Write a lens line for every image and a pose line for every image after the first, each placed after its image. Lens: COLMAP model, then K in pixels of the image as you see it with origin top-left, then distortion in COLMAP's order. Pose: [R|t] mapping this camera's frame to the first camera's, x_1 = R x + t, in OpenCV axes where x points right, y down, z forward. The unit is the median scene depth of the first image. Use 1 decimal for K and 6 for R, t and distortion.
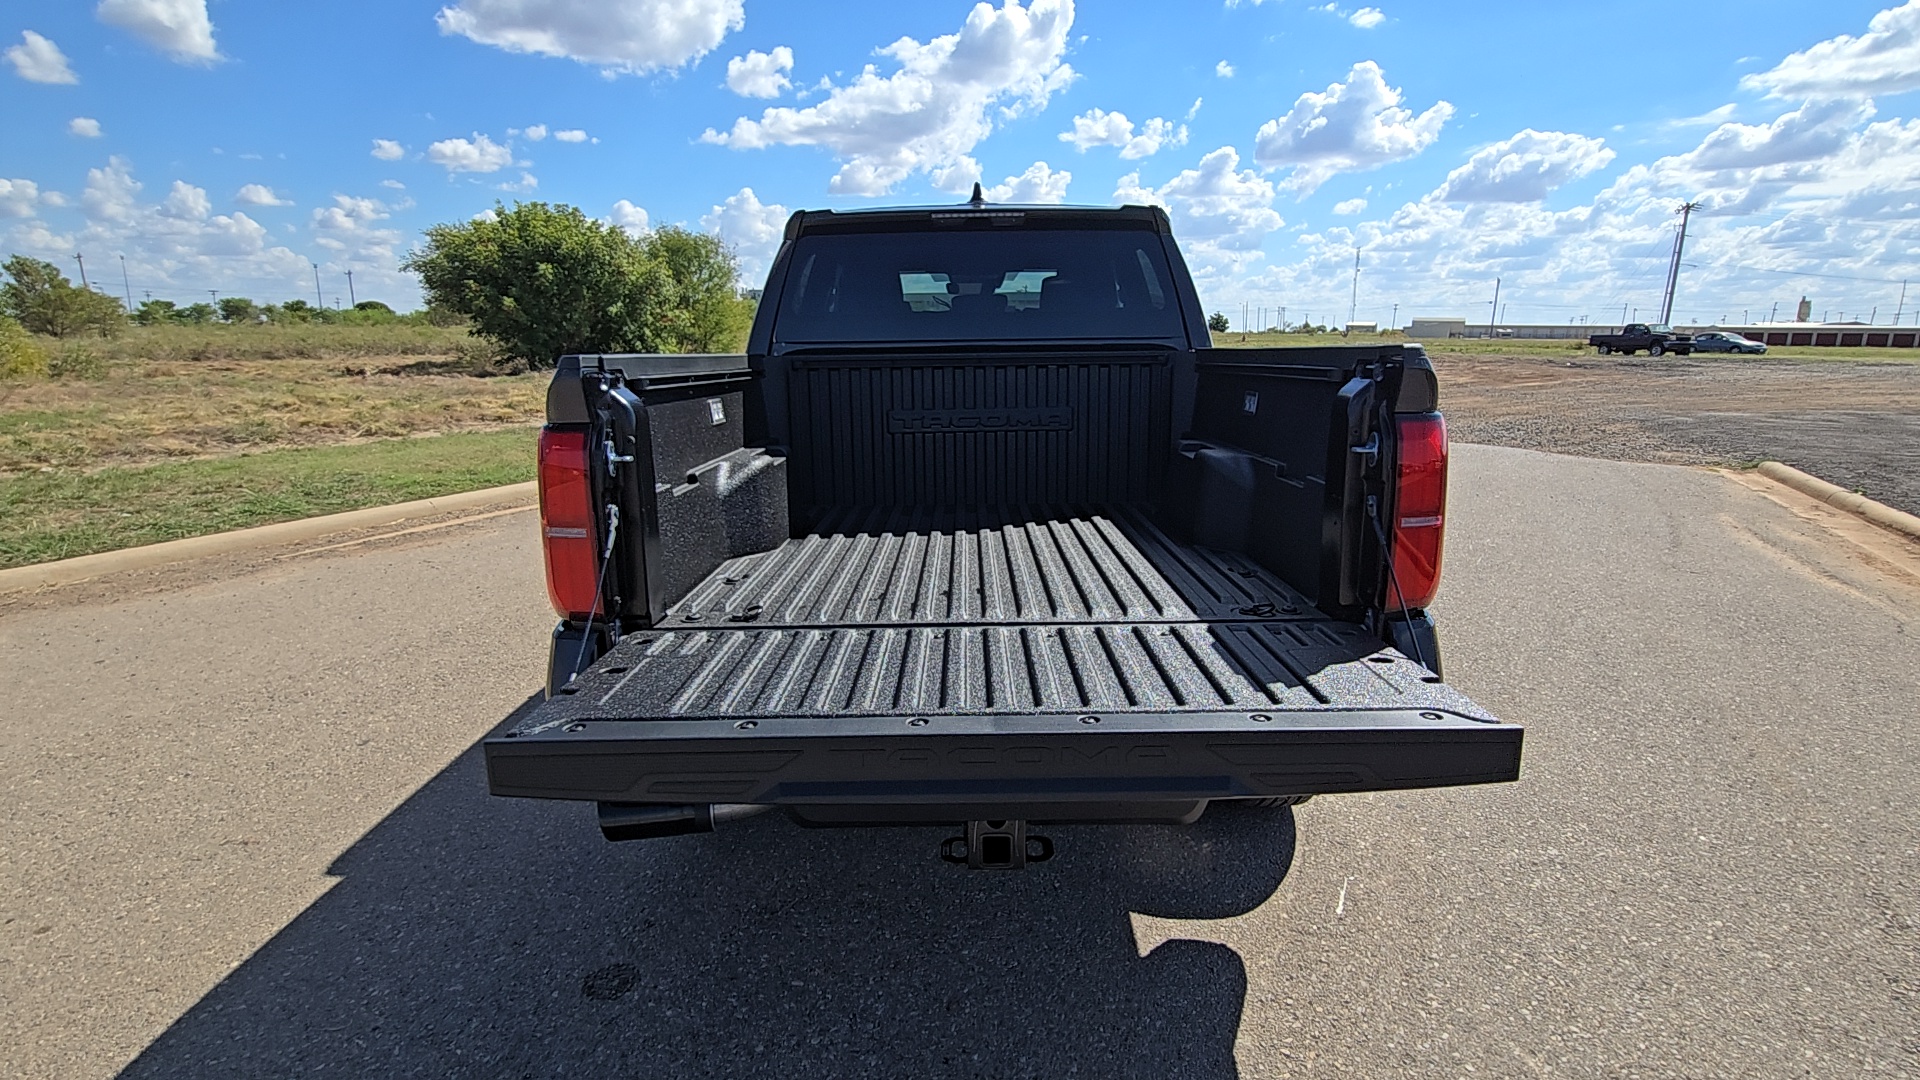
lens RADIAL K [[938.4, 0, 960.8], [0, 938.4, 580.3], [0, 0, 1]] dist [-0.000658, -0.000304]
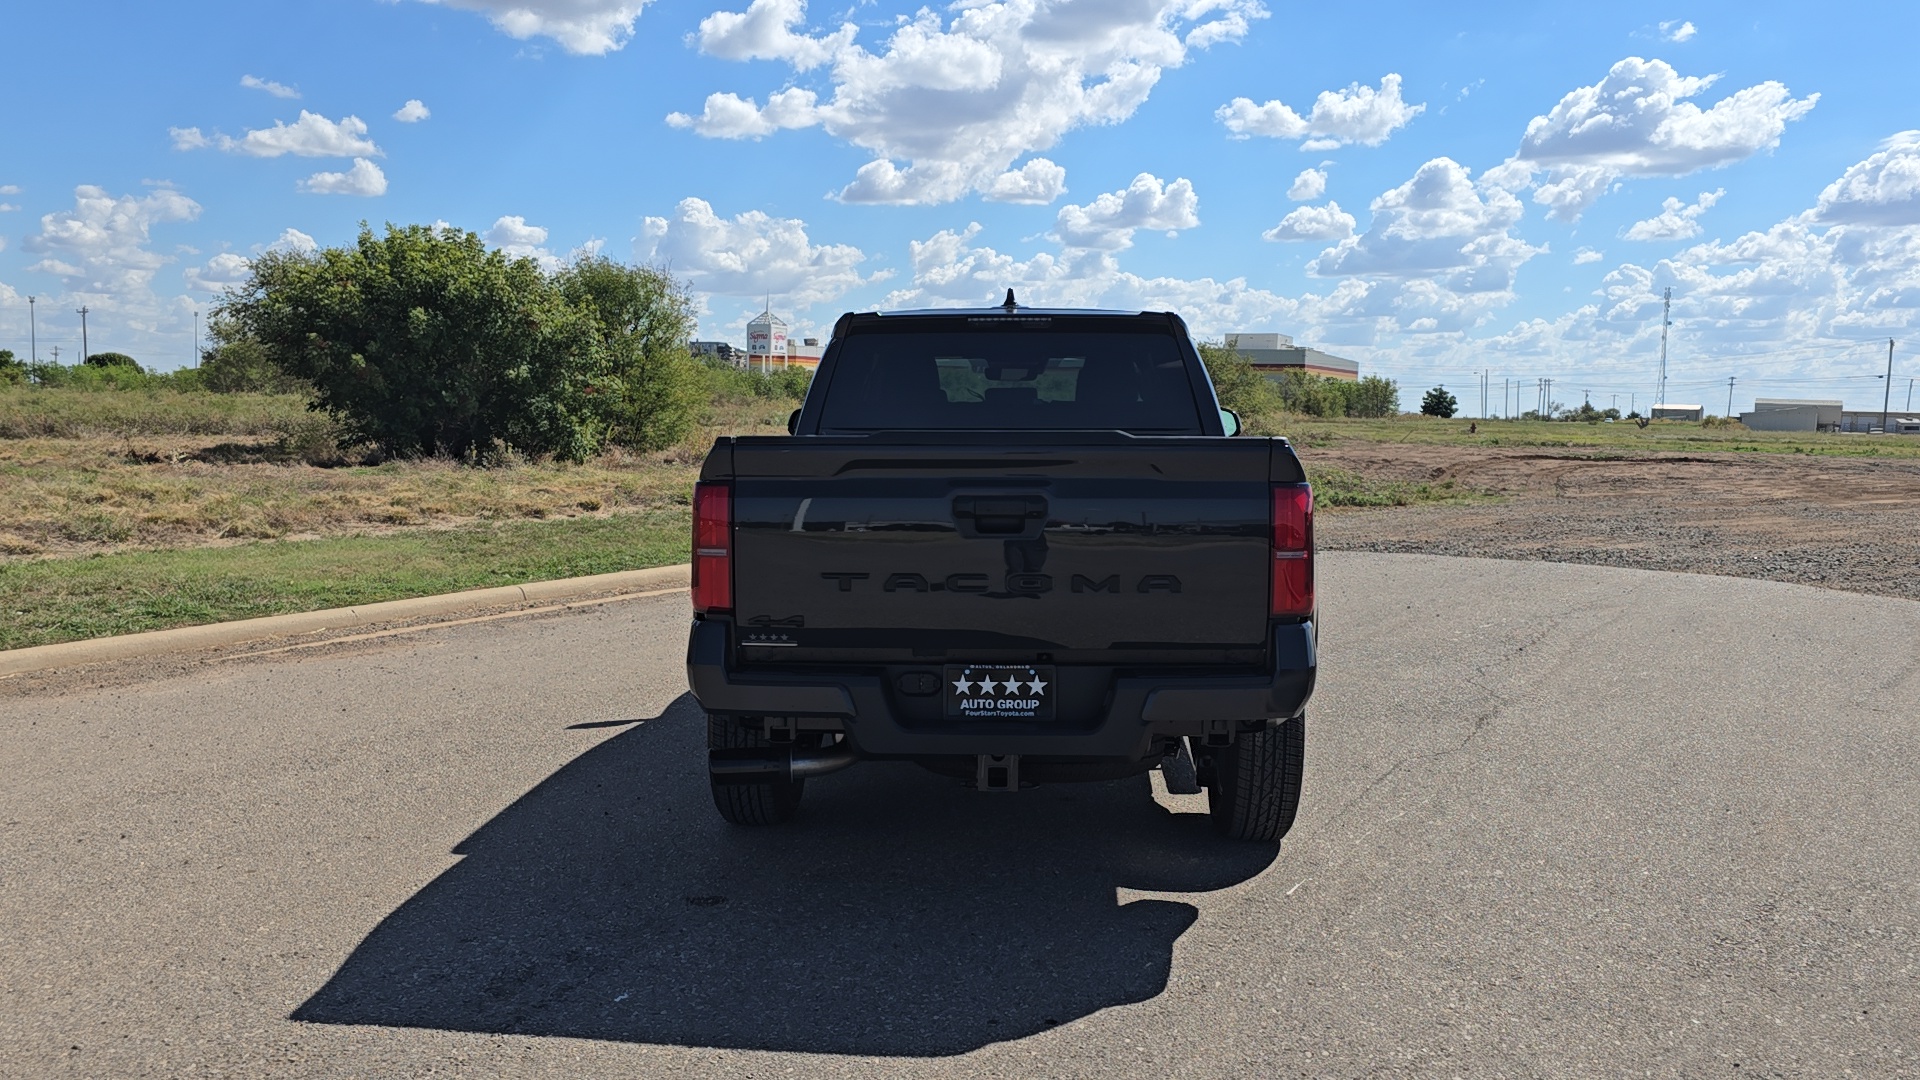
lens RADIAL K [[1599.6, 0, 973.8], [0, 1599.6, 538.3], [0, 0, 1]] dist [-0.009164, 0.001685]
pose [[0.999384, 0.016158, -0.031144, 0.006165], [-0.021436, 0.983908, -0.177387, 0.032152], [0.027777, 0.177946, 0.983648, -0.129881]]
